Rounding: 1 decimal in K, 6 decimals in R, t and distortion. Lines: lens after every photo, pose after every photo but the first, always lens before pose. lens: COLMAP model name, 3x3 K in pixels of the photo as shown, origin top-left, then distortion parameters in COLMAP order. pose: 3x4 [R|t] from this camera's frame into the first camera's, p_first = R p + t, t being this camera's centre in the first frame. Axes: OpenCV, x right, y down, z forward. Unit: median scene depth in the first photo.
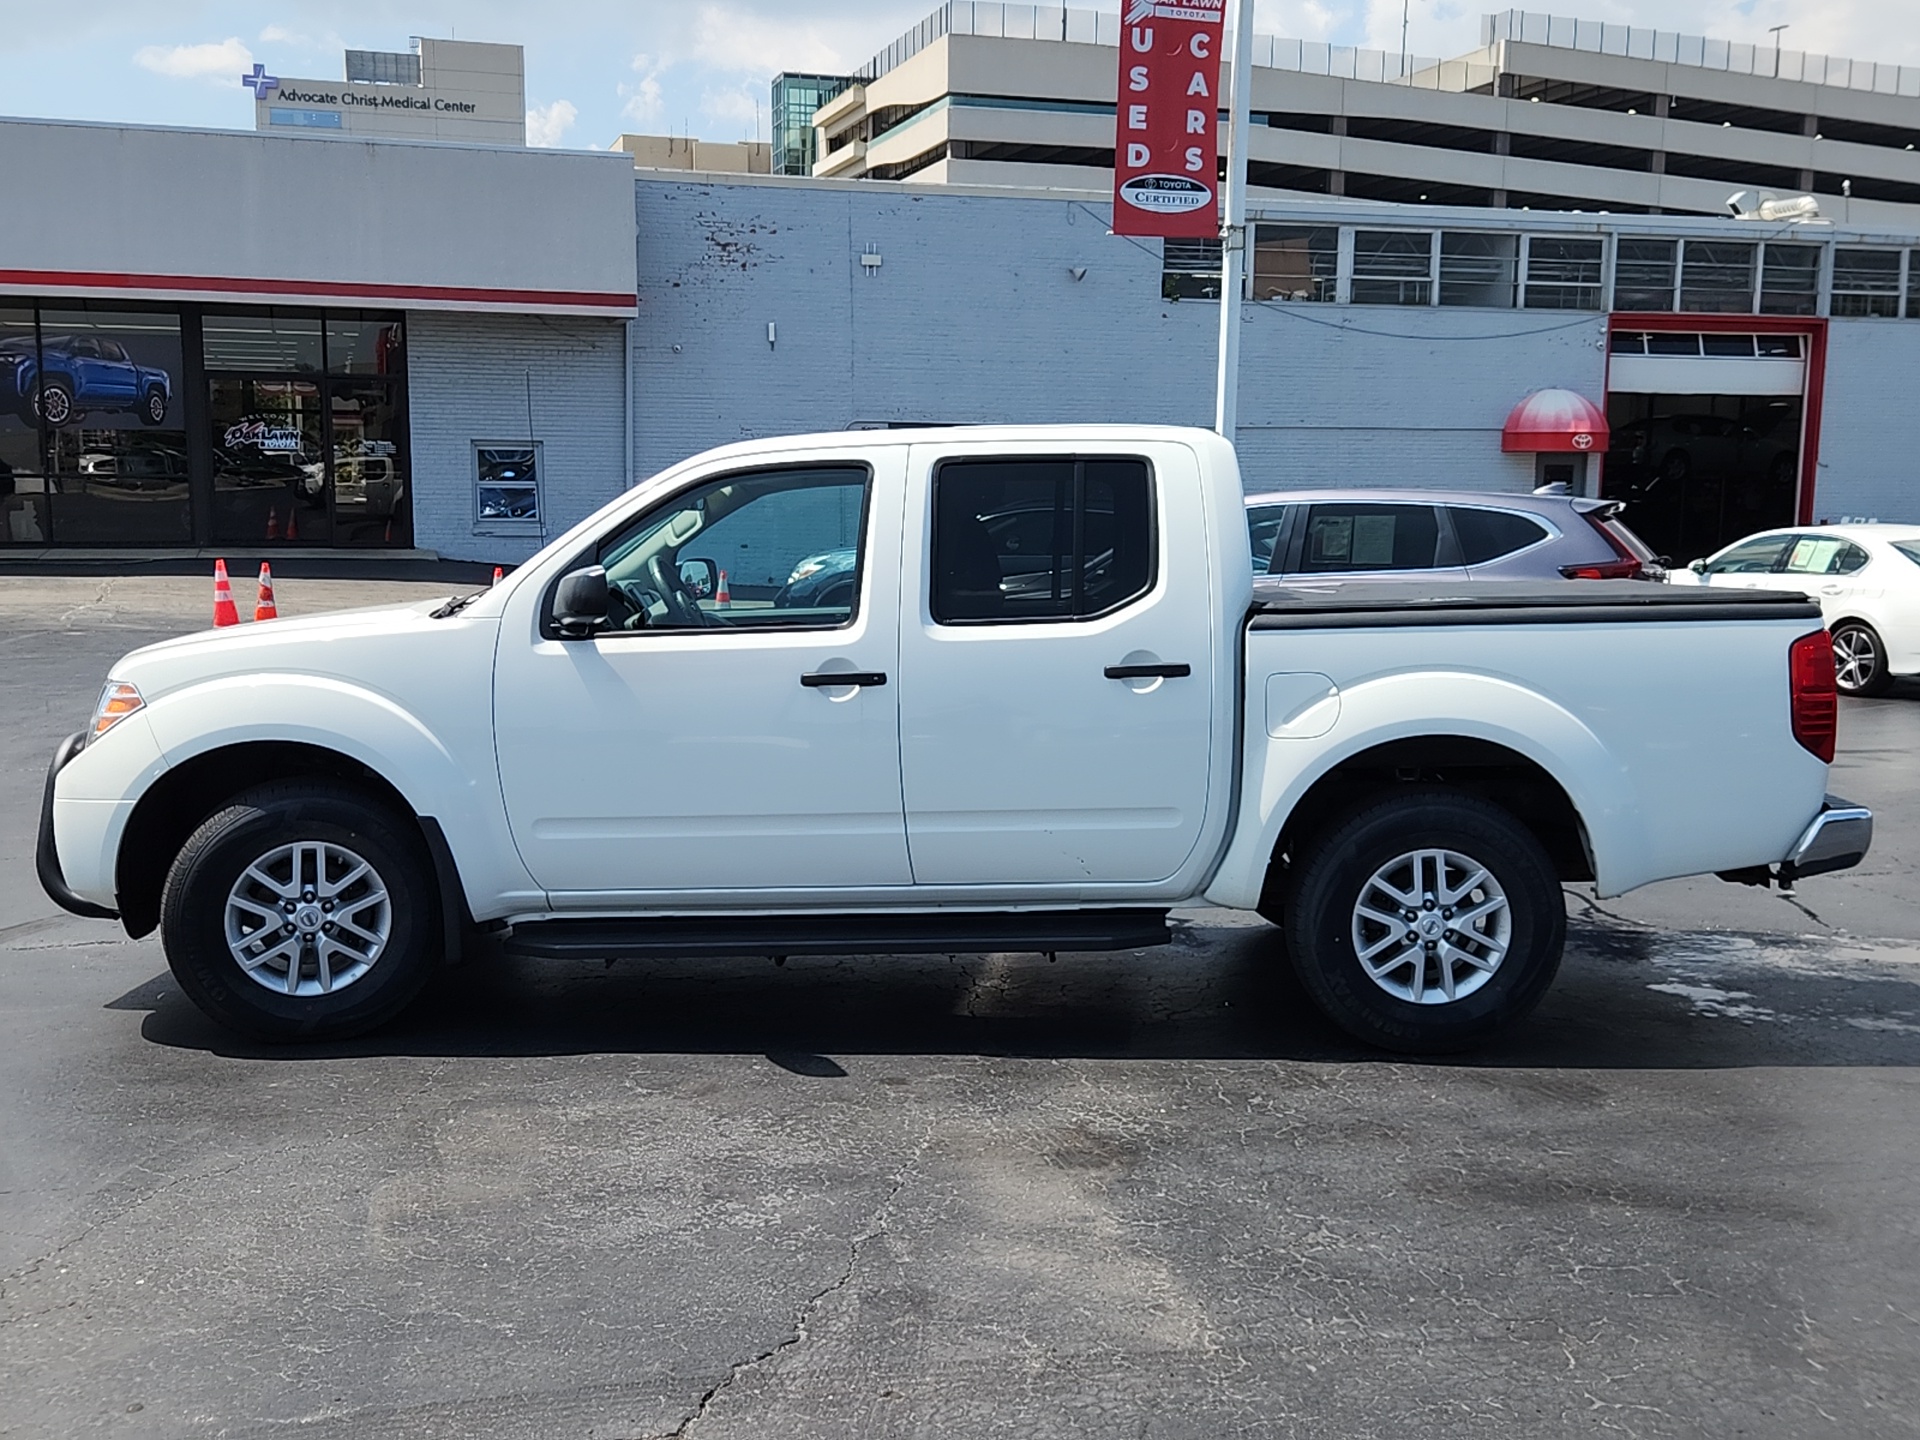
lens RADIAL K [[2046.8, 0, 963.6], [0, 2046.8, 725.8], [0, 0, 1]] dist [0.030817, 0.000000]
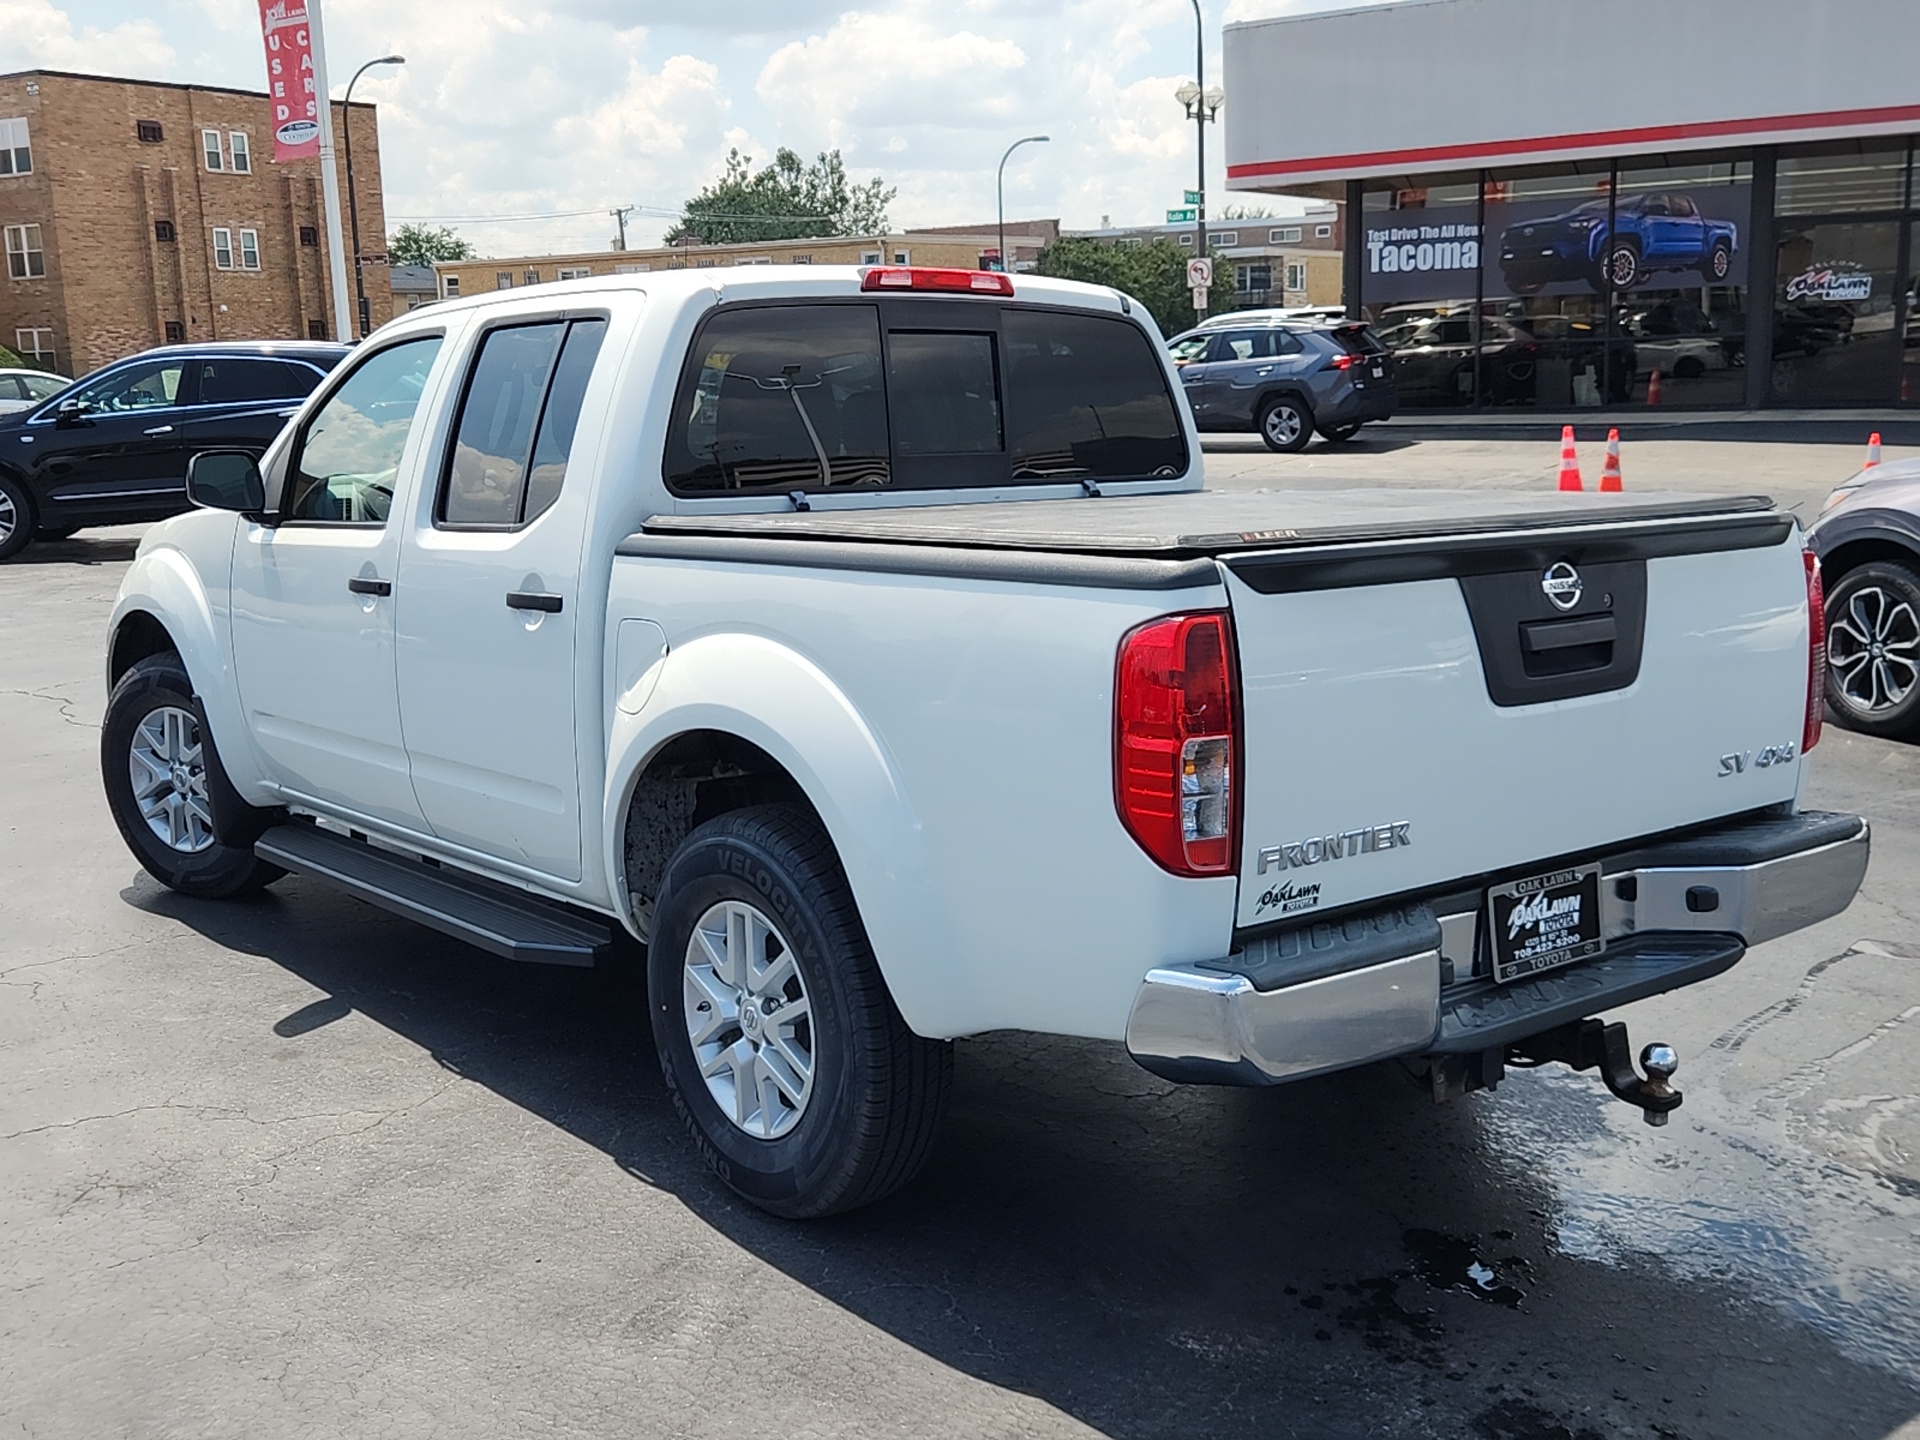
lens RADIAL K [[2046.8, 0, 963.3], [0, 2046.8, 714.1], [0, 0, 1]] dist [0.030817, 0.000000]
pose [[0.629091, 0.108115, -0.769776, 0.147588], [-0.059783, 0.994077, 0.090761, -0.012129], [0.775029, -0.011077, 0.631828, 0.123346]]
